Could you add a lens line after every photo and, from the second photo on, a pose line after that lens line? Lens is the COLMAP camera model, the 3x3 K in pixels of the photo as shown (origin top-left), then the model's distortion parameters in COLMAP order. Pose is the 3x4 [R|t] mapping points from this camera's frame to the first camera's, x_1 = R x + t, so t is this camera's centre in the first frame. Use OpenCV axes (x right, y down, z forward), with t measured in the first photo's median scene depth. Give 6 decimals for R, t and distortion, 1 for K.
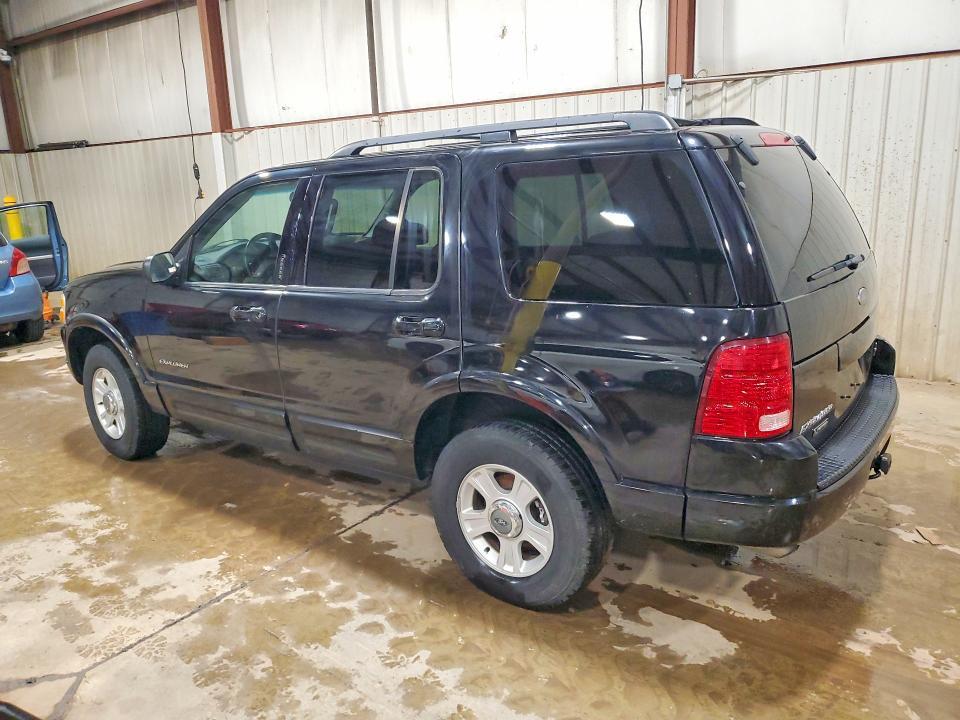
lens RADIAL K [[784.4, 0, 475.1], [0, 784.4, 365.4], [0, 0, 1]] dist [-0.003640, 0.024688]
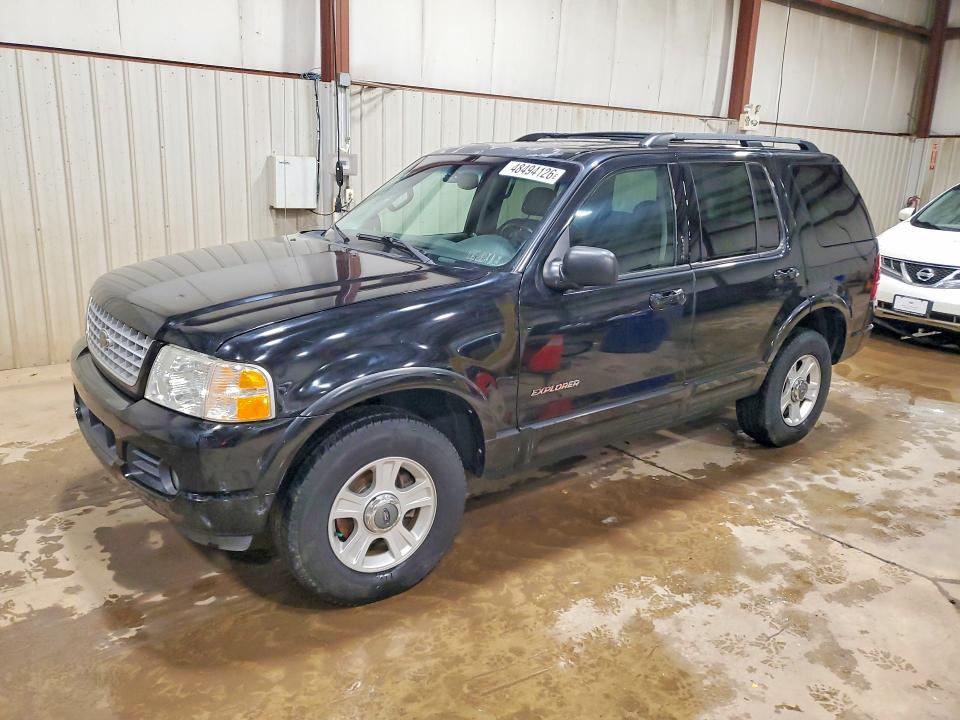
lens RADIAL K [[784.4, 0, 475.5], [0, 784.4, 357.4], [0, 0, 1]] dist [-0.003640, 0.024688]
pose [[0.214669, -0.191926, 0.957644, -1.379230], [0.196843, 0.968884, 0.150054, -0.199129], [-0.956645, 0.156293, 0.245769, 1.052002]]
